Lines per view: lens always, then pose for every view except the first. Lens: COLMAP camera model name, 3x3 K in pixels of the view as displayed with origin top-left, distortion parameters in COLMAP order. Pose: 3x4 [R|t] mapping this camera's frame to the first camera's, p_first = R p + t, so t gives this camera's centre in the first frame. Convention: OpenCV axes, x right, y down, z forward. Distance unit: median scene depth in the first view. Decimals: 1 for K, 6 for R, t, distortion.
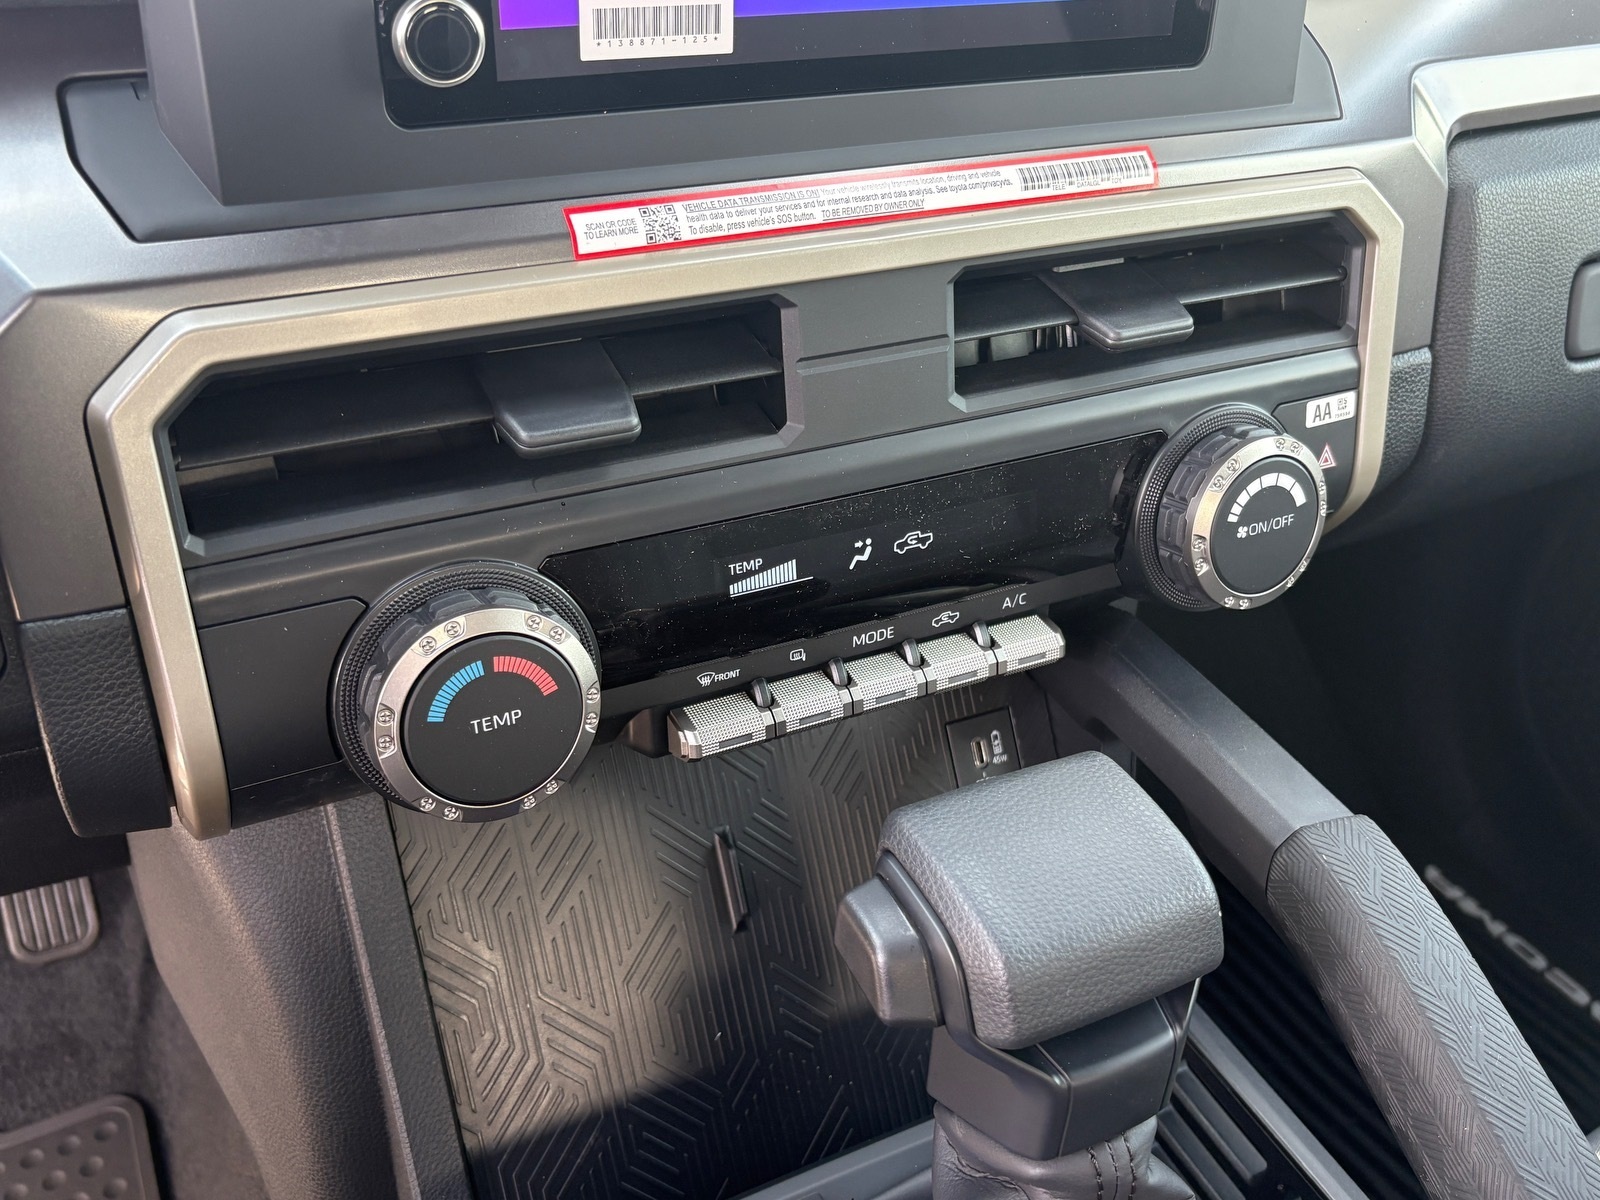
lens RADIAL K [[1502.9, 0, 812.6], [0, 1502.9, 603.9], [0, 0, 1]] dist [0.008459, 0.000000]
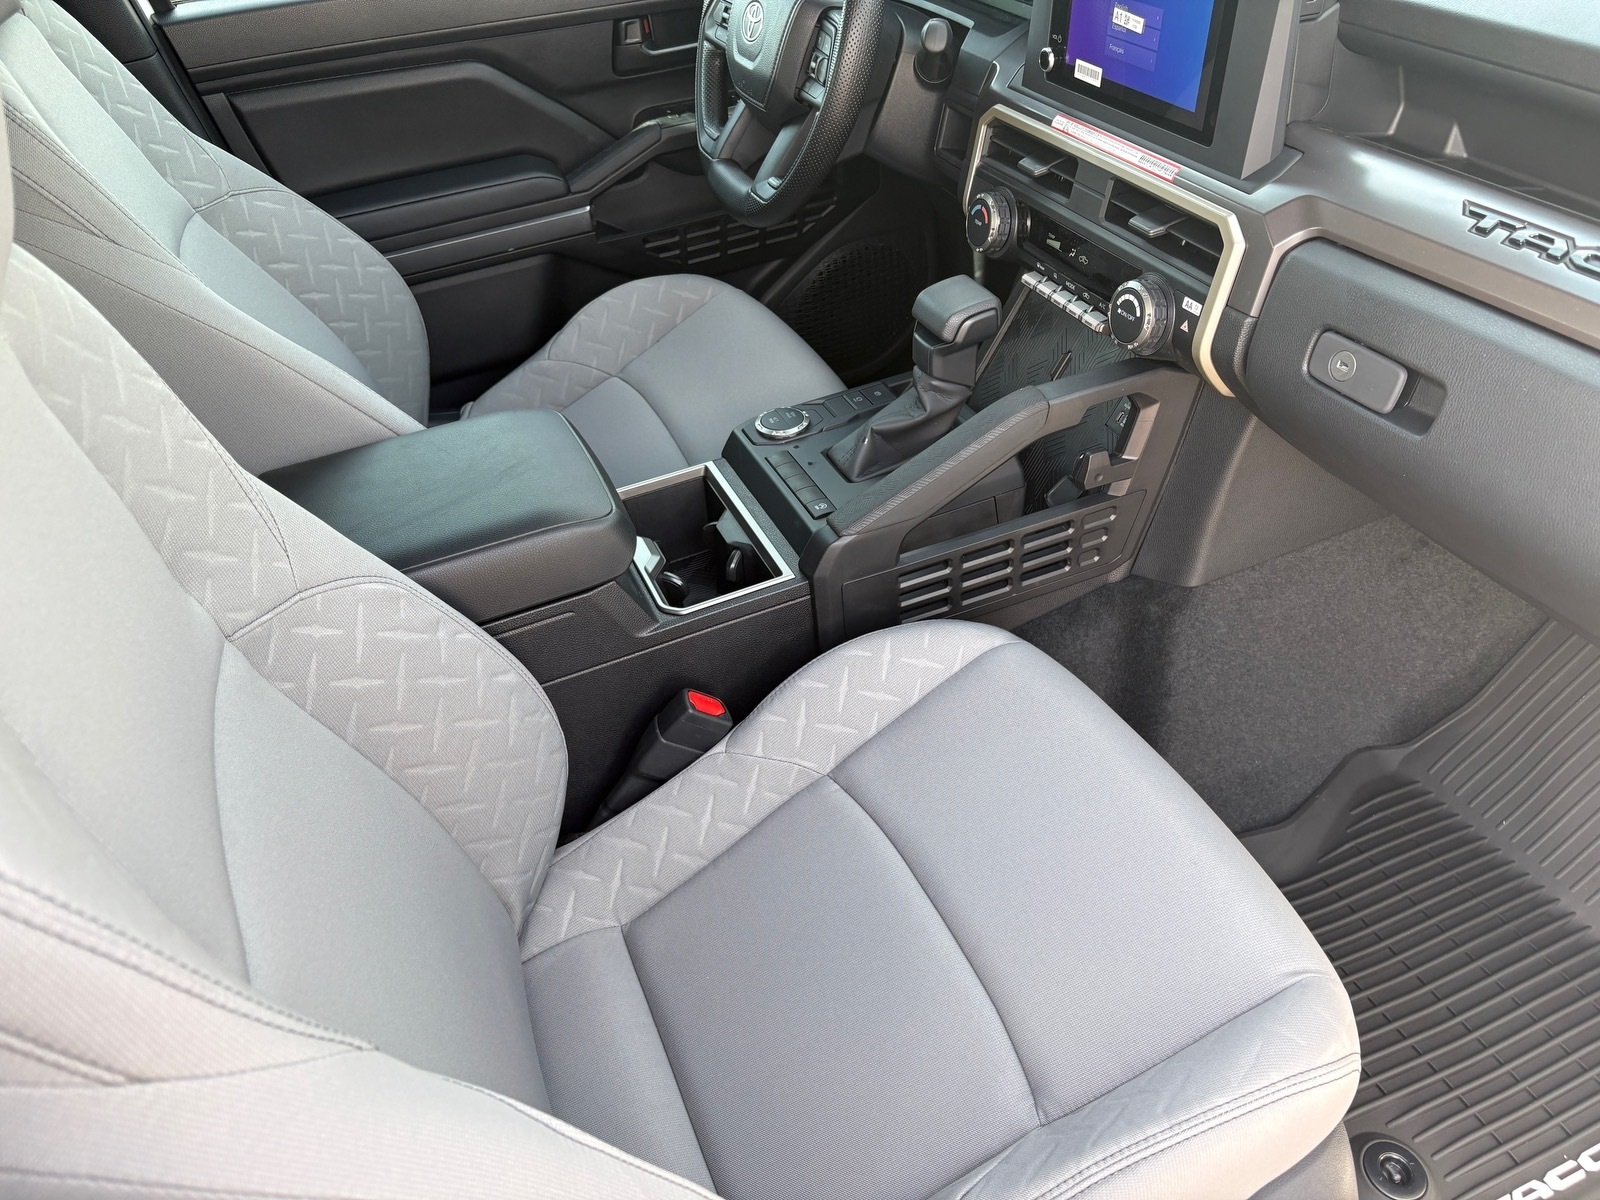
lens RADIAL K [[1234.0, 0, 799.8], [0, 1234.0, 594.8], [0, 0, 1]] dist [0.000695, -0.005300]
pose [[-0.099043, 0.560099, -0.822484, 2.598613], [-0.481233, 0.696503, 0.532258, -0.632313], [0.870979, 0.448523, 0.200555, 0.306116]]
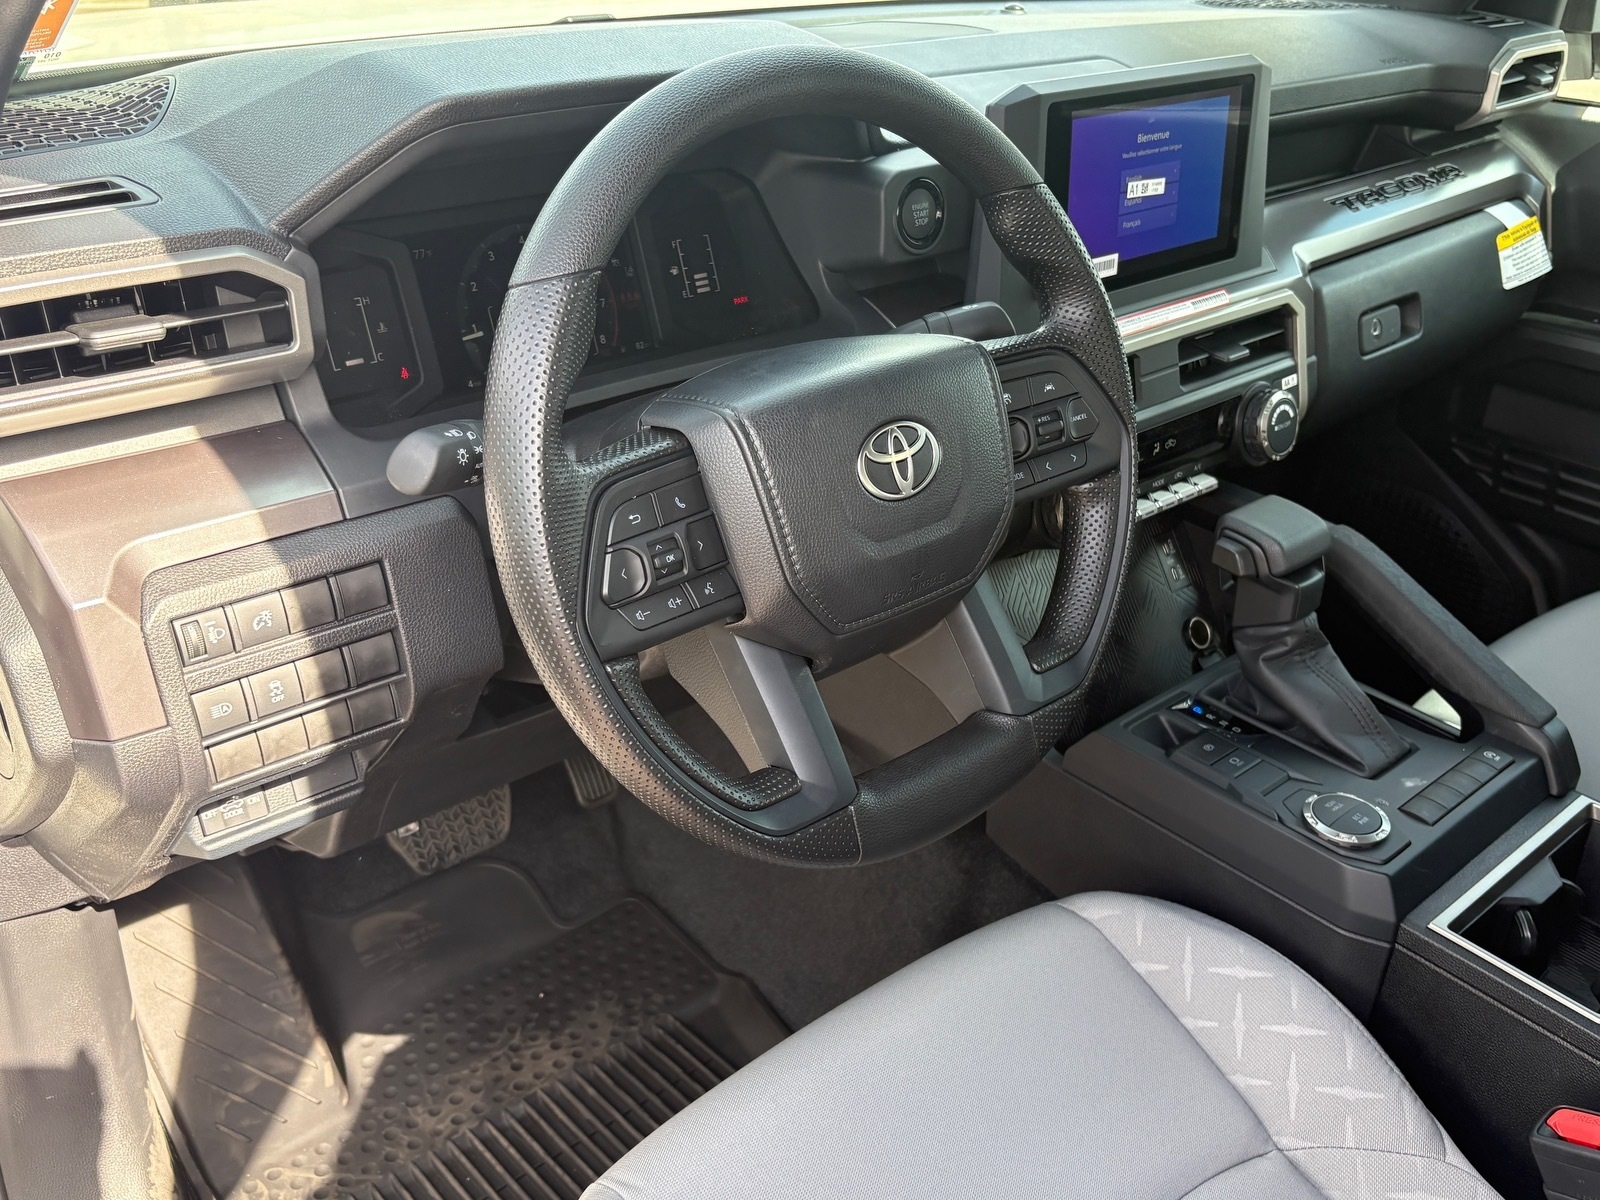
lens RADIAL K [[1502.9, 0, 786.7], [0, 1502.9, 583.1], [0, 0, 1]] dist [0.008459, 0.000000]
pose [[0.970983, -0.140320, 0.193656, -1.143316], [0.158162, 0.984175, -0.079899, 0.307036], [-0.179380, 0.108209, 0.977811, -1.444396]]
